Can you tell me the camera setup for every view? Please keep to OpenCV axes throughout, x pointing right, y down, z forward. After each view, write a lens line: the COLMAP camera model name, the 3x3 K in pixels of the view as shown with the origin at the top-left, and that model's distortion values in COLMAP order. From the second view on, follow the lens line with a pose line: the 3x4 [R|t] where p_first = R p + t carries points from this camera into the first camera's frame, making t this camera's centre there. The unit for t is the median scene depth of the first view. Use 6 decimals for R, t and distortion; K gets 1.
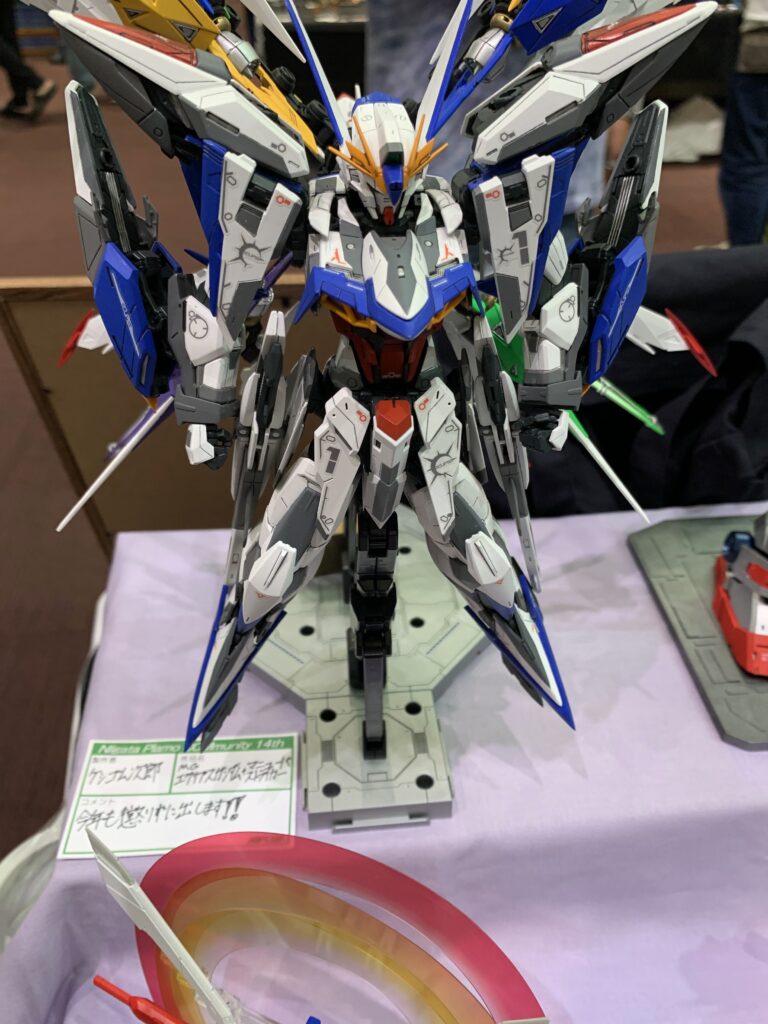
lens RADIAL K [[791.8, 0, 384.0], [0, 791.8, 511.5], [0, 0, 1]] dist [-0.011204, 0.000060]
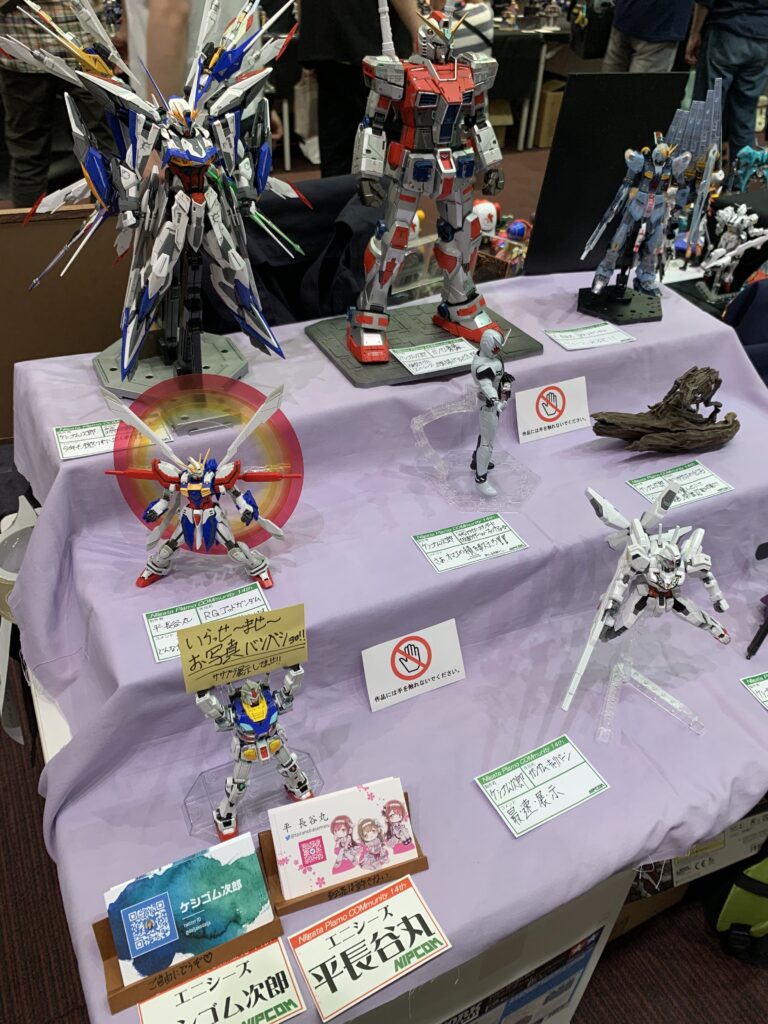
lens RADIAL K [[791.8, 0, 380.4], [0, 791.8, 516.1], [0, 0, 1]] dist [-0.011204, 0.000060]
pose [[0.928772, -0.180526, 0.323719, -0.539773], [0.184914, 0.982600, 0.017428, 1.154747], [-0.321232, 0.043673, 0.945993, -2.060973]]
